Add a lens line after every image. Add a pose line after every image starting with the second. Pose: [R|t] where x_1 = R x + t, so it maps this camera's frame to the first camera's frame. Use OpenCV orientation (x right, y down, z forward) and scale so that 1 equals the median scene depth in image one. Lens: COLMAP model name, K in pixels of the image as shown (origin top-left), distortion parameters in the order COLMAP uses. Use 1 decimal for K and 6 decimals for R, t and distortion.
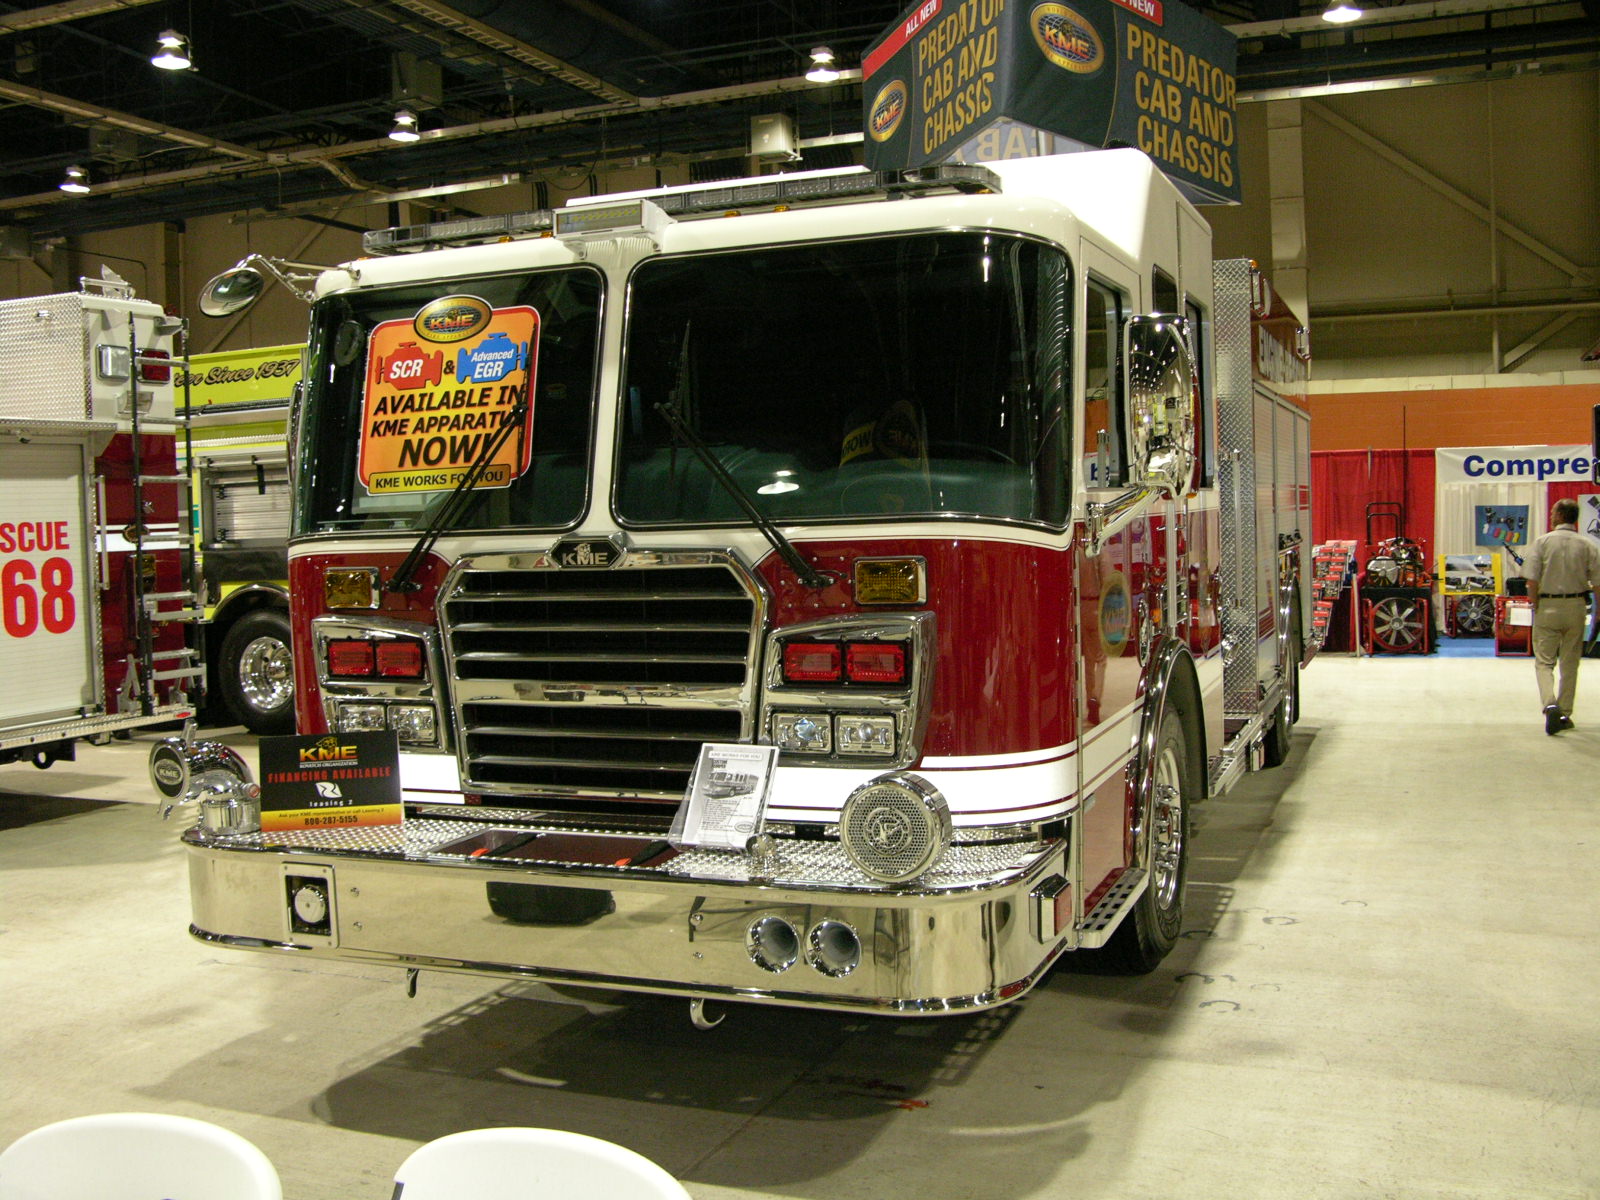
lens RADIAL K [[1634.6, 0, 800.0], [0, 1634.6, 600.0], [0, 0, 1]] dist [-0.185330, 0.199628]
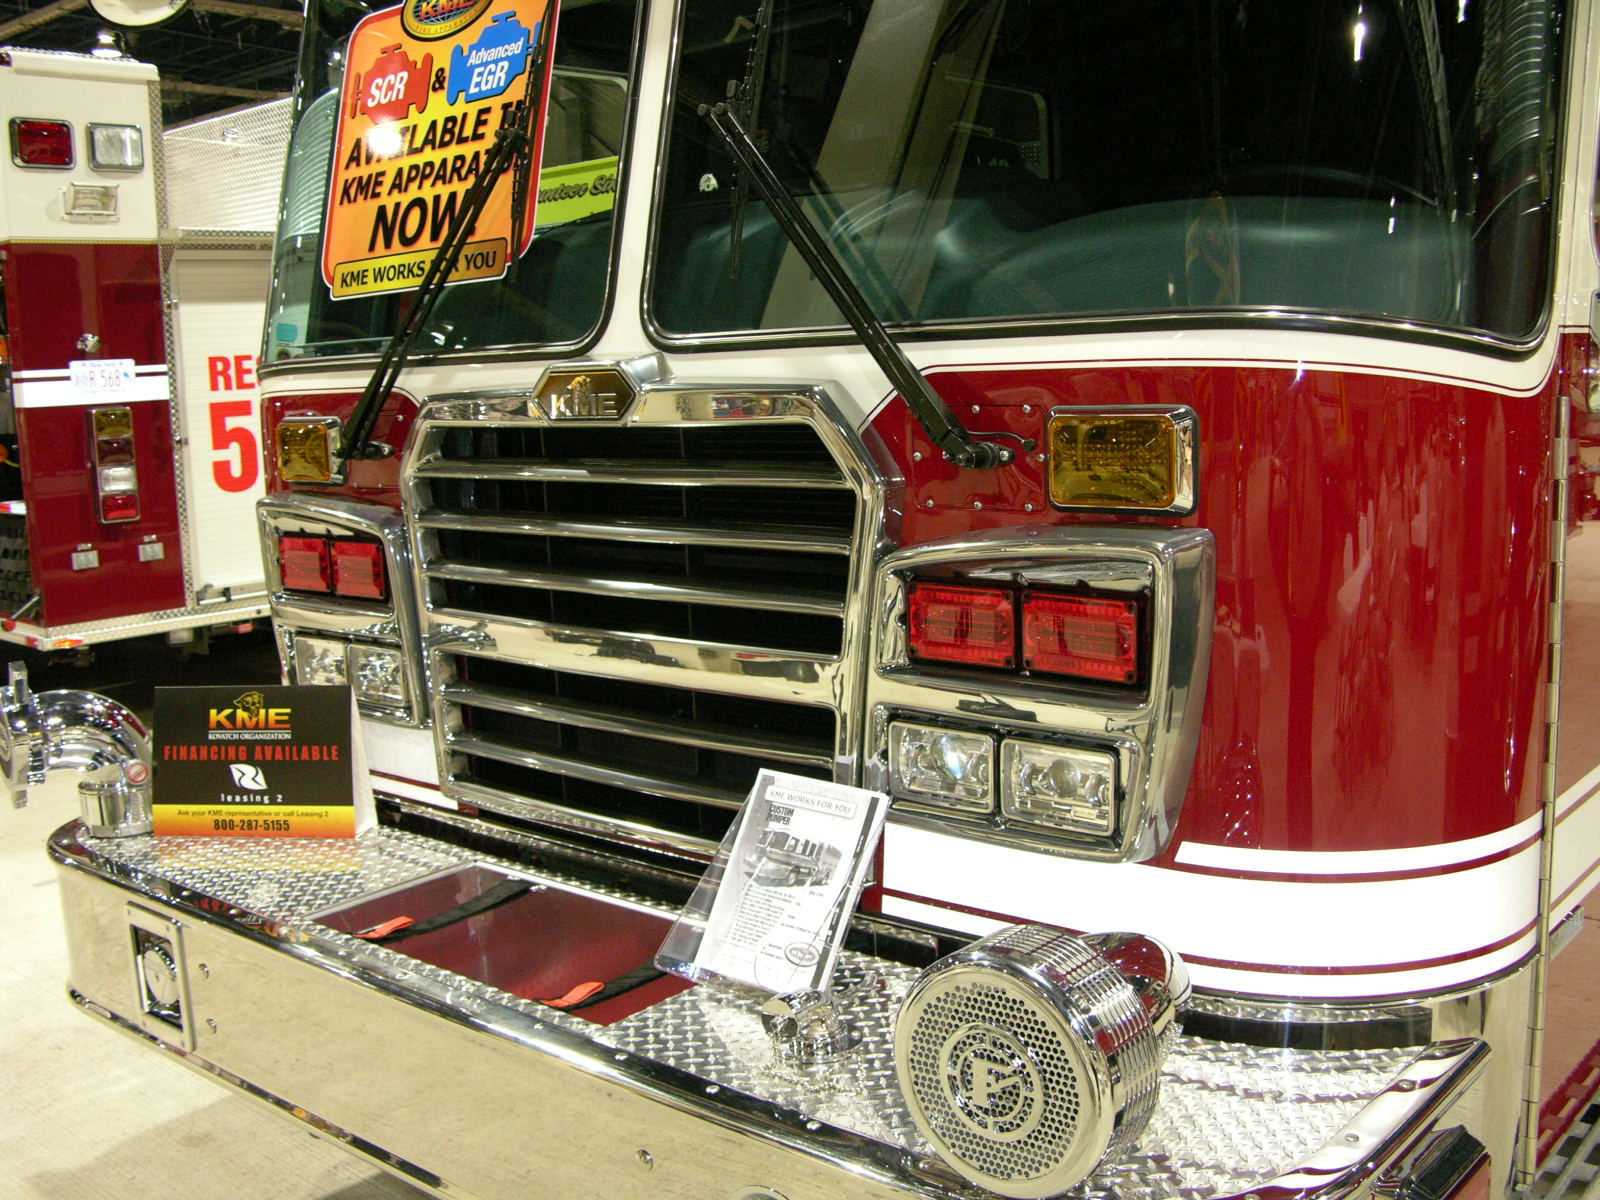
lens RADIAL K [[1634.6, 0, 800.0], [0, 1634.6, 600.0], [0, 0, 1]] dist [-0.185330, 0.199628]
pose [[0.946385, 0.041720, -0.320335, 0.105835], [-0.008179, 0.994402, 0.105348, -0.017499], [0.322937, -0.097080, 0.941428, 0.485676]]
